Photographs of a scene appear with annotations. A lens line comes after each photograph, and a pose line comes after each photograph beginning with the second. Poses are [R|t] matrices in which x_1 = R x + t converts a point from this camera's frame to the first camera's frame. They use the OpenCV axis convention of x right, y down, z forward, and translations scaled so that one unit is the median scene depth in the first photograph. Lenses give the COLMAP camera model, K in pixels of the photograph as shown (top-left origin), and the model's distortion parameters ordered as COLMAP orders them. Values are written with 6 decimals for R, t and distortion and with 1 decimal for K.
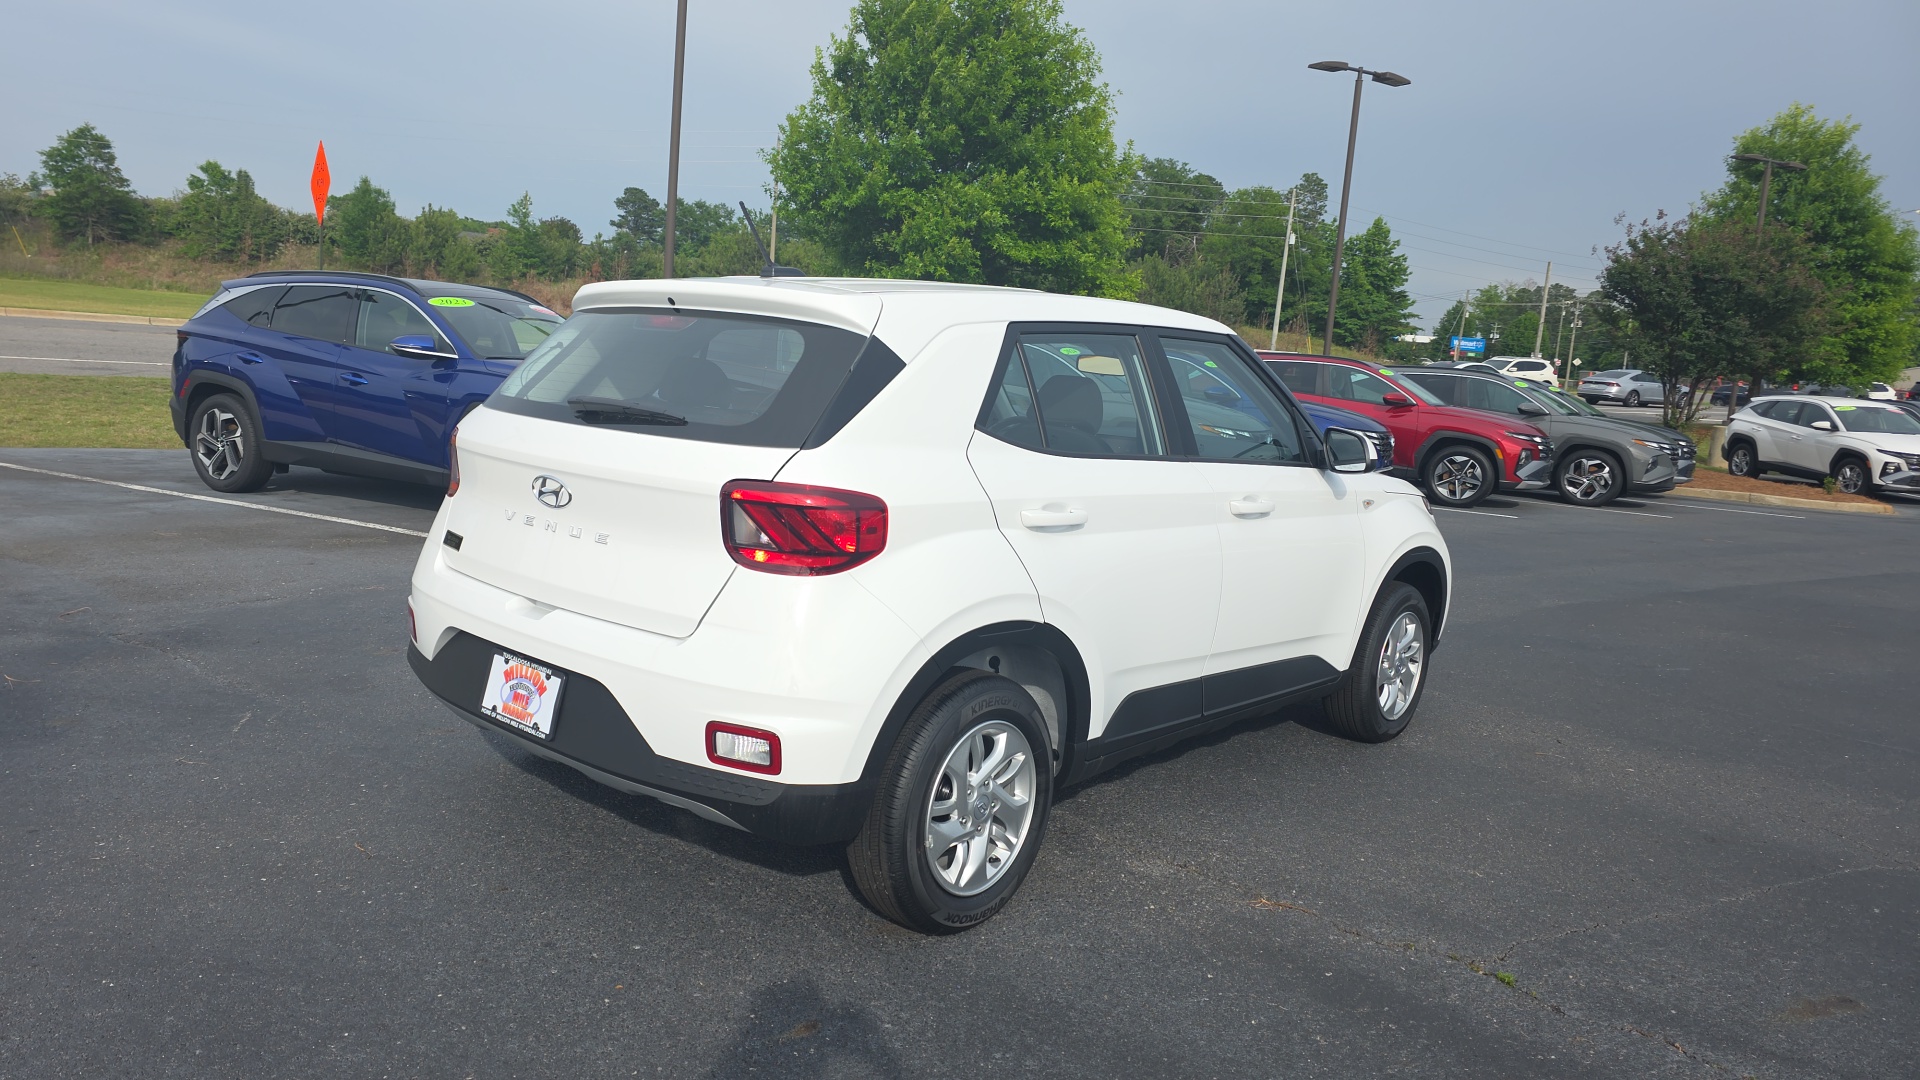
lens RADIAL K [[1290.0, 0, 884.3], [0, 1290.0, 502.1], [0, 0, 1]] dist [0.060015, -0.064608]
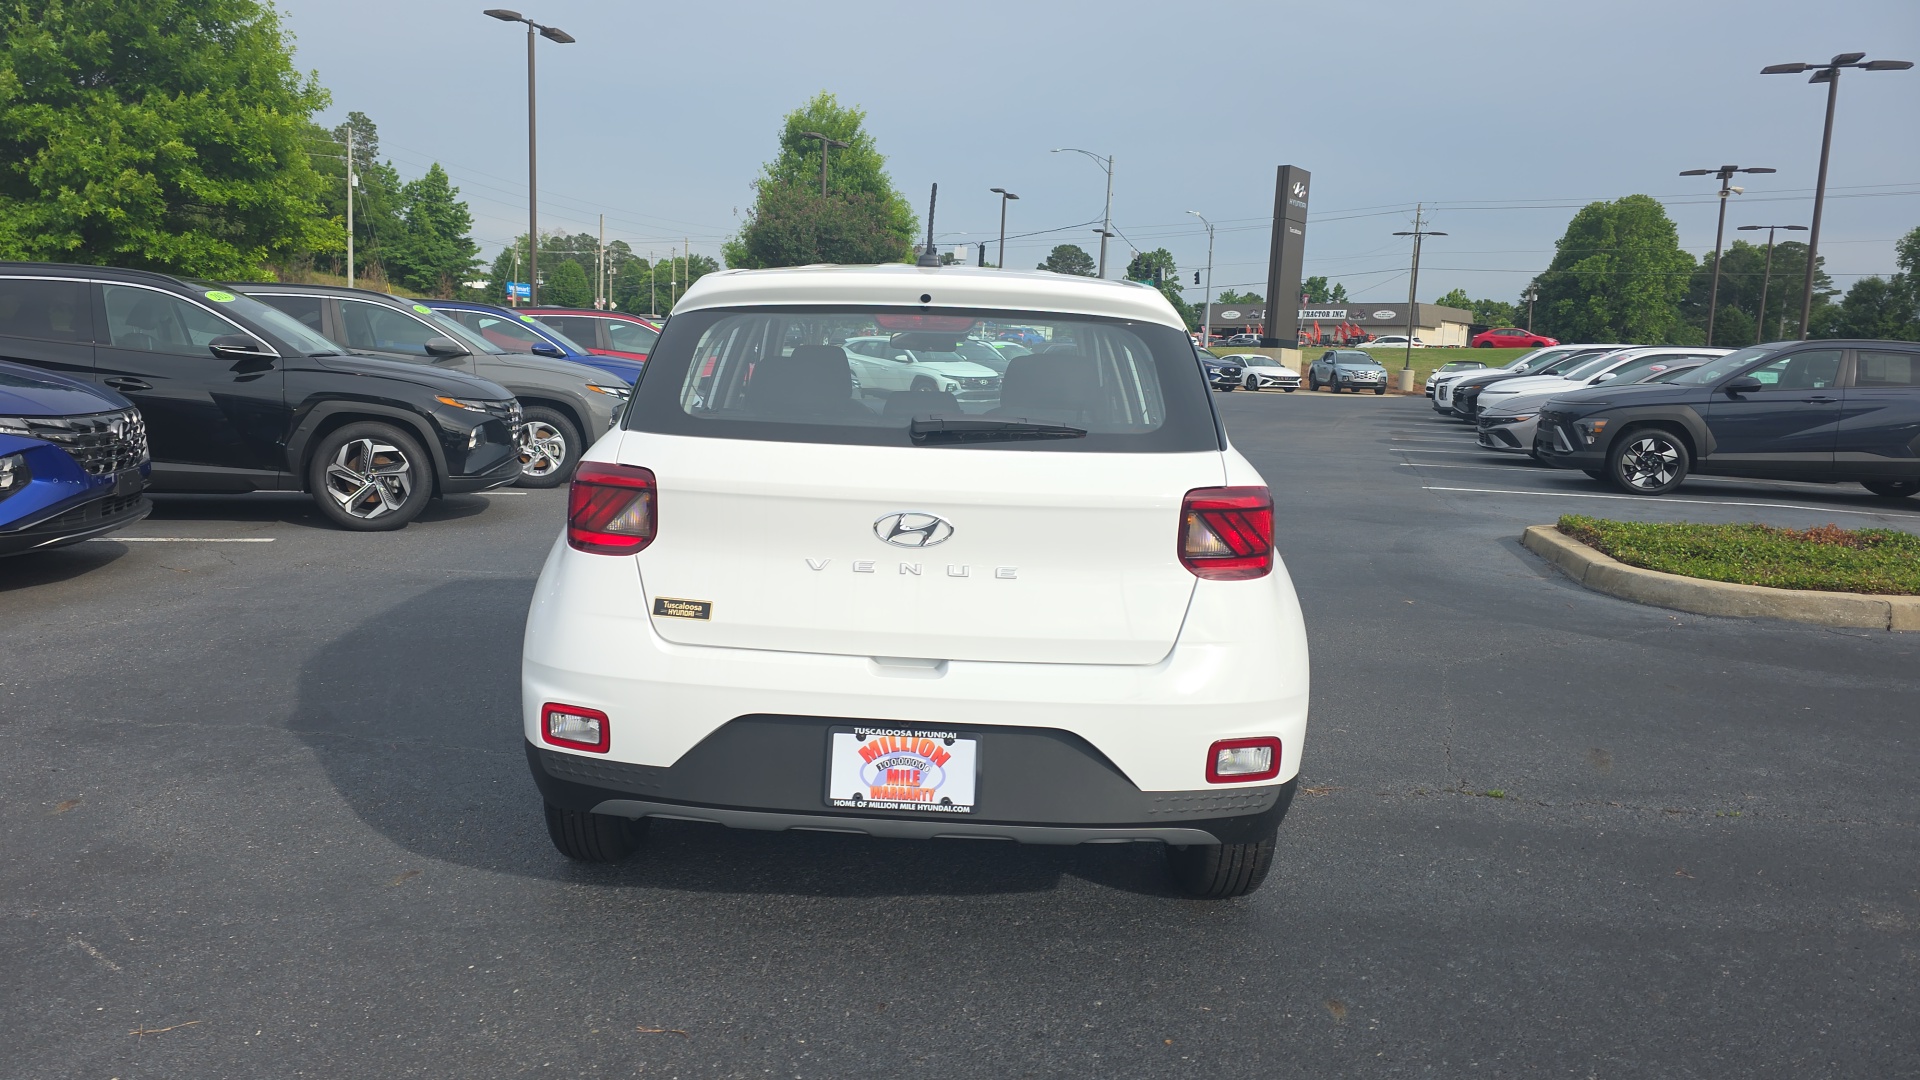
lens RADIAL K [[1290.0, 0, 875.1], [0, 1290.0, 508.7], [0, 0, 1]] dist [0.060015, -0.064608]
pose [[0.761572, -0.119944, 0.636884, -0.270458], [0.090196, 0.992777, 0.079114, -0.029995], [-0.641773, -0.002807, 0.766890, 0.122379]]
